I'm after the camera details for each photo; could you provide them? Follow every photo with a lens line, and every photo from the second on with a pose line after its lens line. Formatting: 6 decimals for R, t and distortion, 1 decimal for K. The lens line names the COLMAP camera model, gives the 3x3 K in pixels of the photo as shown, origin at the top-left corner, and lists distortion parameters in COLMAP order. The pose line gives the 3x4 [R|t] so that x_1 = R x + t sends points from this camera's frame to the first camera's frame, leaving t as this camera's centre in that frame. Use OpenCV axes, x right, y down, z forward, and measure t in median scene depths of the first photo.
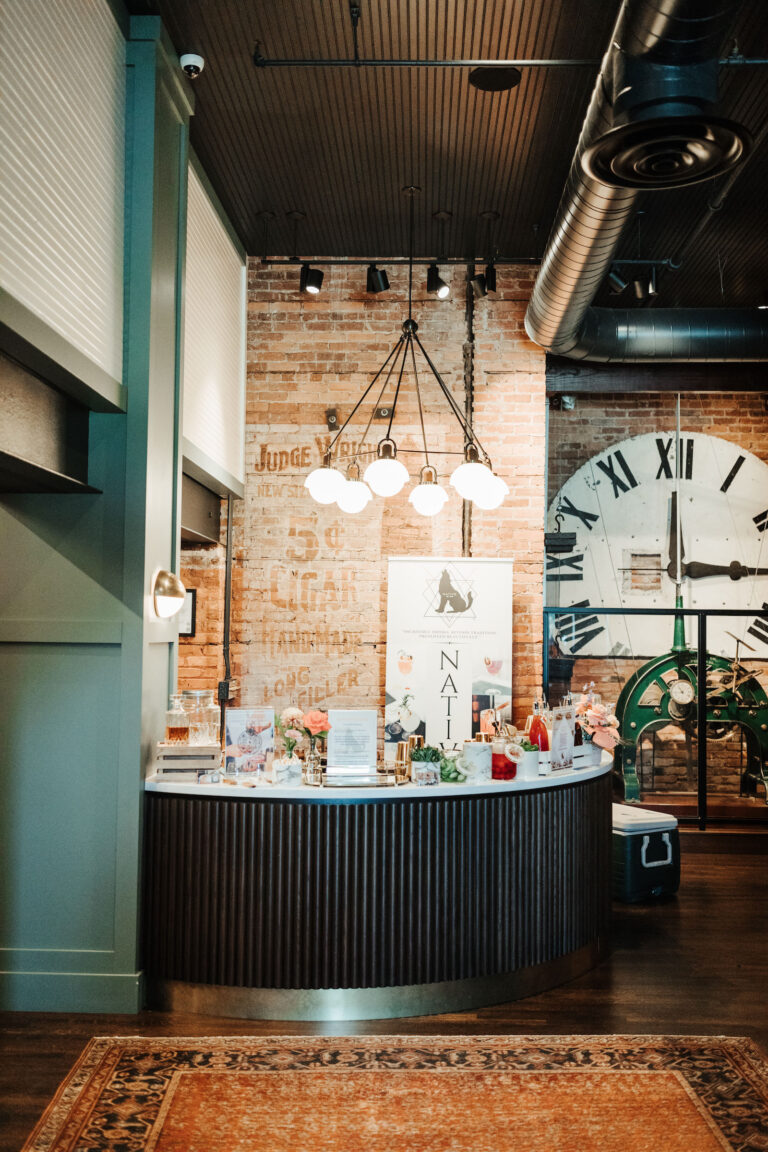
lens RADIAL K [[1157.2, 0, 385.2], [0, 1157.2, 575.8], [0, 0, 1]] dist [-0.002269, 0.000000]
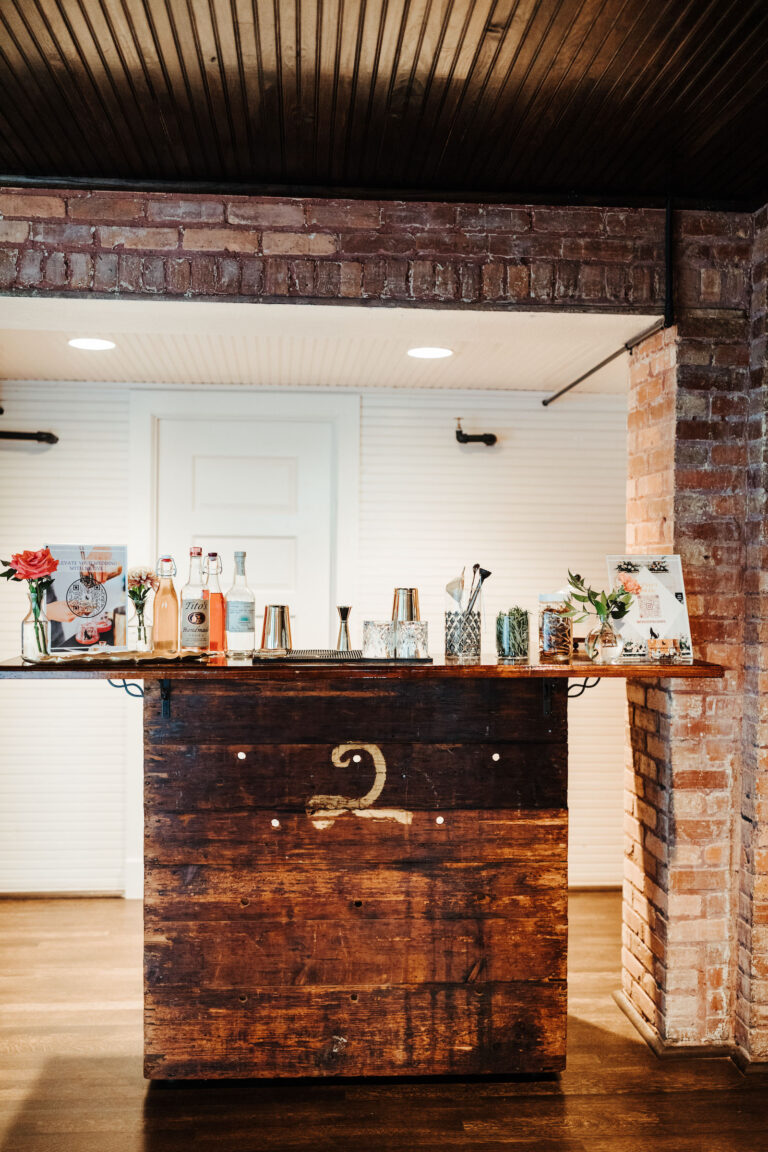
lens RADIAL K [[1157.2, 0, 383.9], [0, 1157.2, 574.5], [0, 0, 1]] dist [-0.002269, 0.000000]
pose [[0.994554, -0.002759, 0.104188, -0.023954], [-0.002992, 0.998482, 0.055000, 0.096781], [-0.104181, -0.055013, 0.993036, 0.373063]]
